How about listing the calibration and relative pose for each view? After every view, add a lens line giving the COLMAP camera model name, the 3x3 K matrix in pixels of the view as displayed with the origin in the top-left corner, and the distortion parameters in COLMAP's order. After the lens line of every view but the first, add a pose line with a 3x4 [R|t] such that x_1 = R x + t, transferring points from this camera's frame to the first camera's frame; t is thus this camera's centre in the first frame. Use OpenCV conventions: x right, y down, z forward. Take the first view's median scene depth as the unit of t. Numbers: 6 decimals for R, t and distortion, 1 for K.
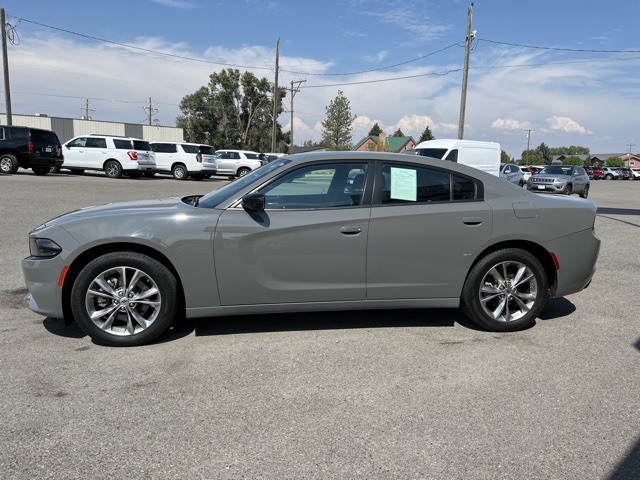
lens RADIAL K [[482.7, 0, 322.3], [0, 482.7, 234.0], [0, 0, 1]] dist [0.066061, -0.095213]
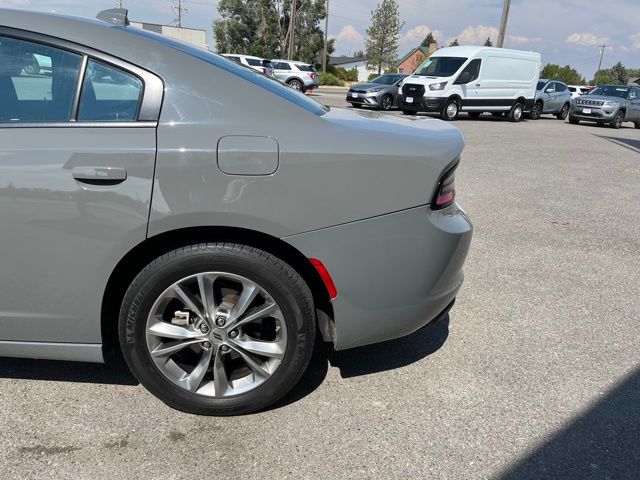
lens RADIAL K [[482.7, 0, 313.6], [0, 482.7, 235.3], [0, 0, 1]] dist [0.066061, -0.095213]
pose [[0.992466, 0.067536, -0.102228, 0.105277], [-0.049135, 0.983720, 0.172862, -0.011300], [0.112238, -0.166537, 0.979627, 0.121742]]
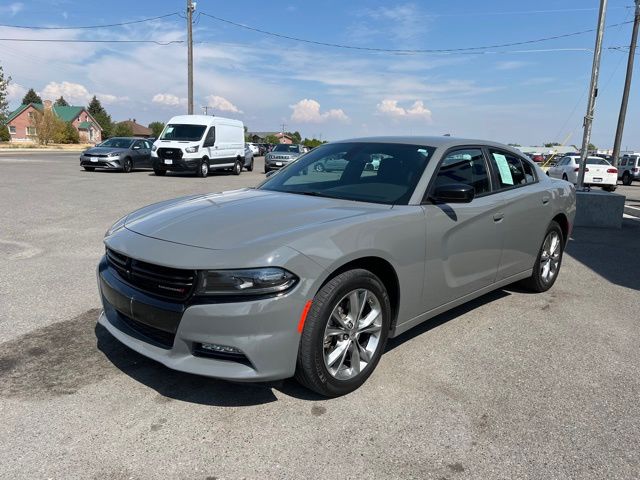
lens RADIAL K [[482.7, 0, 317.9], [0, 482.7, 239.3], [0, 0, 1]] dist [0.066061, -0.095213]
pose [[0.799735, -0.107853, 0.590586, -0.161412], [0.072051, 0.993863, 0.083933, -0.014083], [-0.596014, -0.024572, 0.802598, 0.077726]]
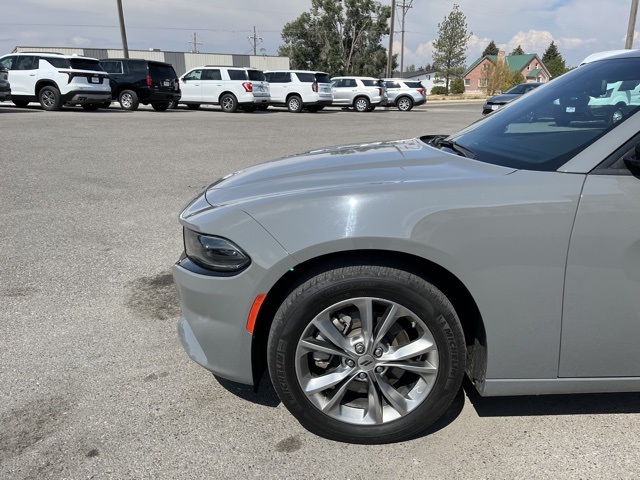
lens RADIAL K [[482.7, 0, 318.1], [0, 482.7, 234.3], [0, 0, 1]] dist [0.066061, -0.095213]
pose [[0.978172, 0.024050, -0.206399, -0.064879], [0.004902, 0.990332, 0.138629, -0.011068], [0.207738, -0.136615, 0.968598, 0.096198]]
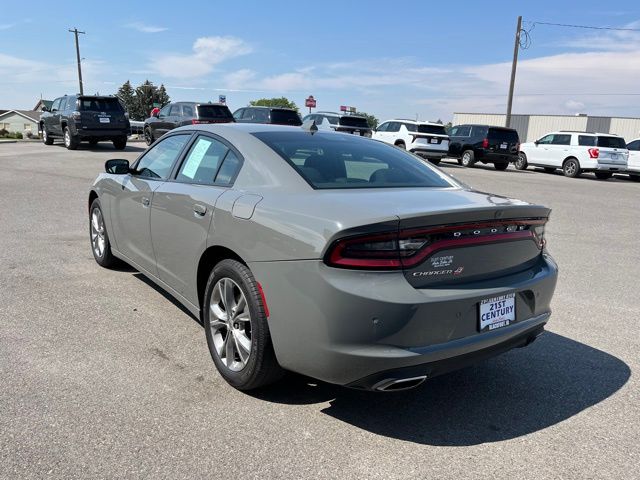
lens RADIAL K [[482.7, 0, 317.4], [0, 482.7, 236.2], [0, 0, 1]] dist [0.066061, -0.095213]
pose [[0.460358, 0.163065, -0.872628, 0.206996], [-0.163378, 0.981757, 0.097267, -0.017582], [0.872570, 0.097791, 0.478601, 0.160145]]
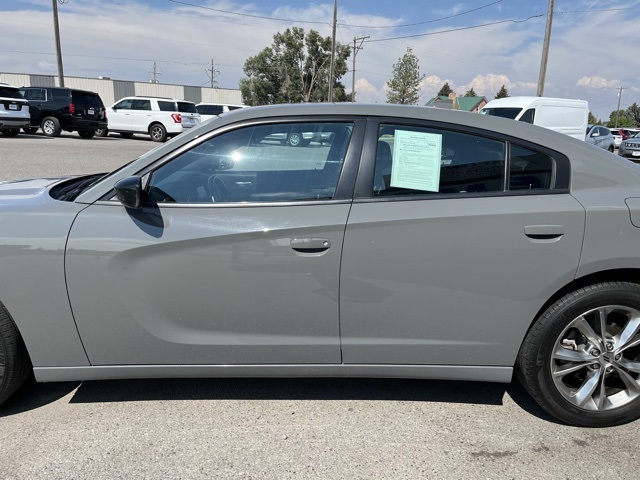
lens RADIAL K [[482.7, 0, 318.2], [0, 482.7, 233.9], [0, 0, 1]] dist [0.066061, -0.095213]
pose [[0.990047, 0.028607, -0.137801, 0.027382], [-0.018403, 0.997031, 0.074765, -0.011892], [0.139531, -0.071485, 0.987634, 0.087188]]
